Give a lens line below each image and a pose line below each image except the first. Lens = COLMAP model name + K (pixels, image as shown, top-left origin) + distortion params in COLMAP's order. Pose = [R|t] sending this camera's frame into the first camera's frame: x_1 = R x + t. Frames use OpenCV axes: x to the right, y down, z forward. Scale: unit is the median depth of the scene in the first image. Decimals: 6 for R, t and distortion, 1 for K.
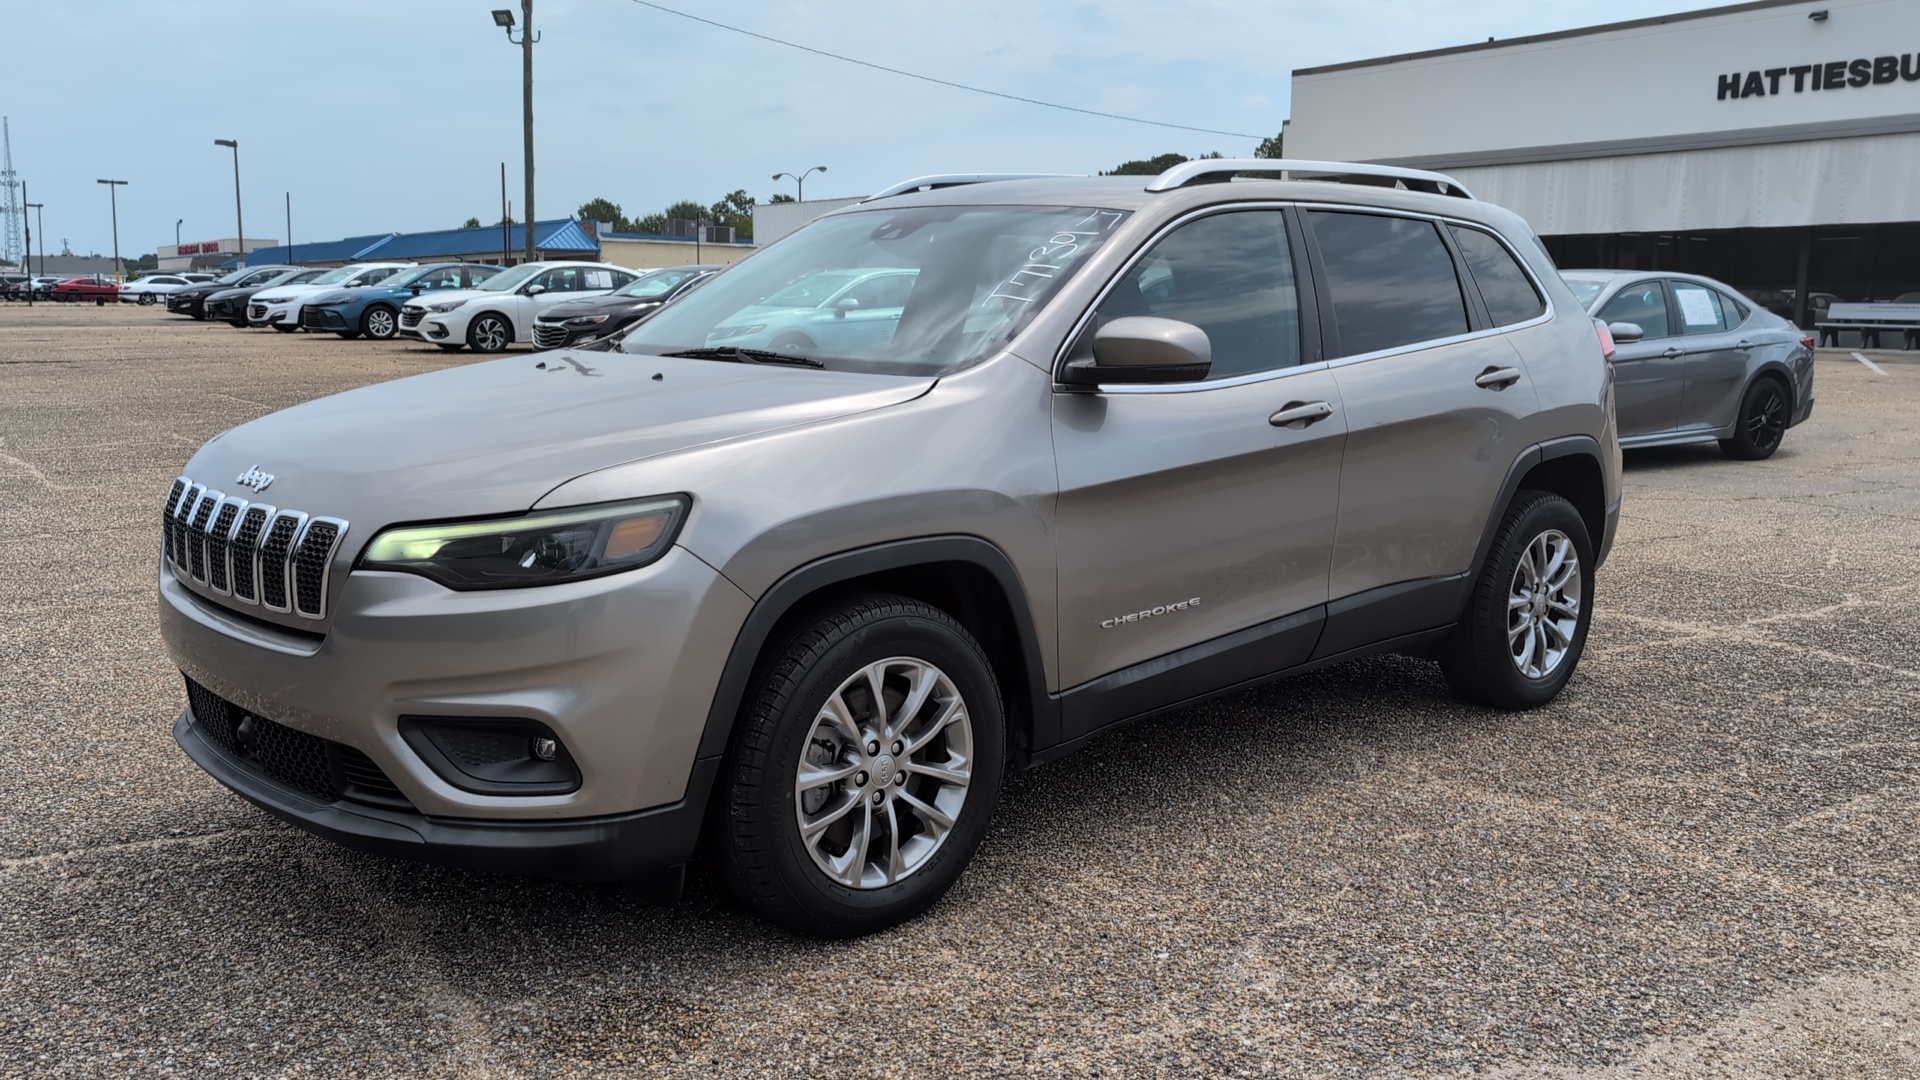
lens RADIAL K [[1642.6, 0, 951.0], [0, 1642.6, 531.0], [0, 0, 1]] dist [0.079190, -0.178225]
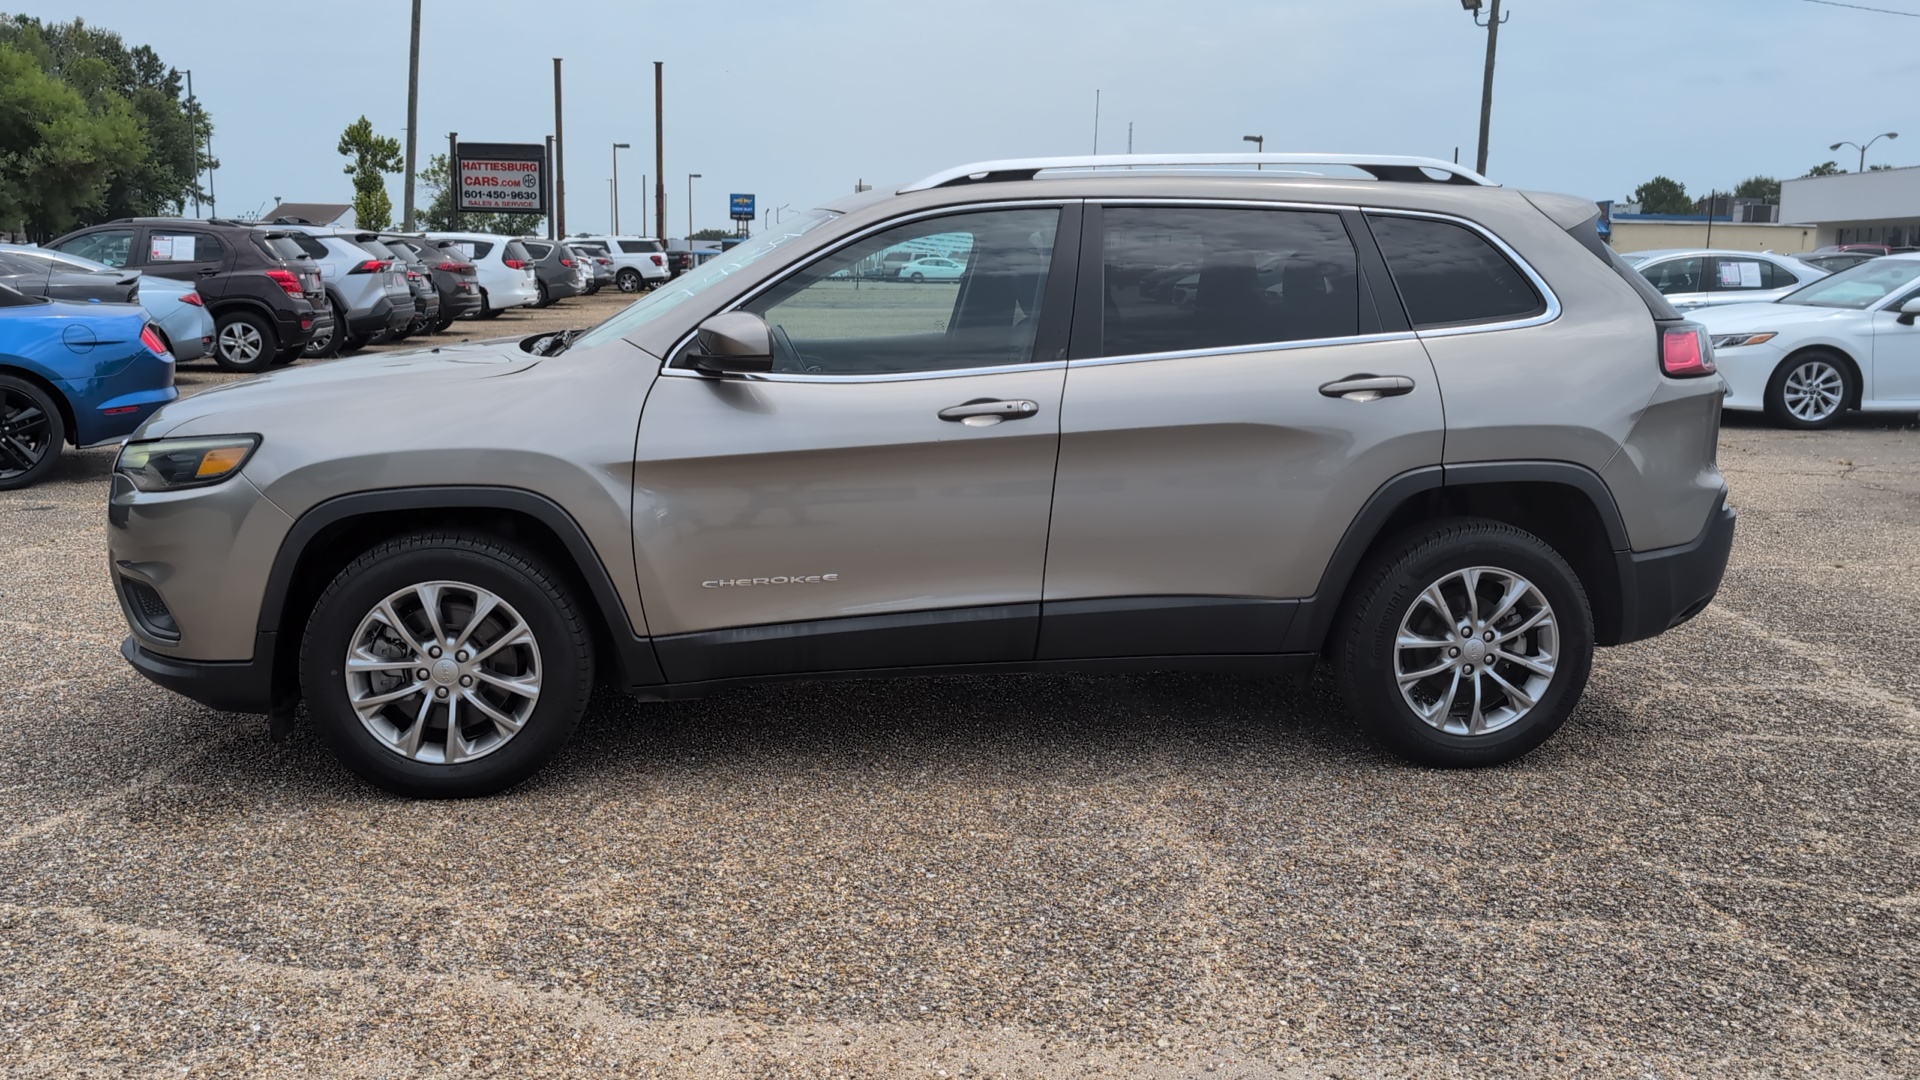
lens RADIAL K [[1642.6, 0, 951.0], [0, 1642.6, 531.0], [0, 0, 1]] dist [0.079190, -0.178225]
pose [[0.805979, 0.095253, -0.584230, 0.753261], [-0.089711, 0.995223, 0.038500, -0.032360], [0.585106, 0.021382, 0.810675, 0.158553]]
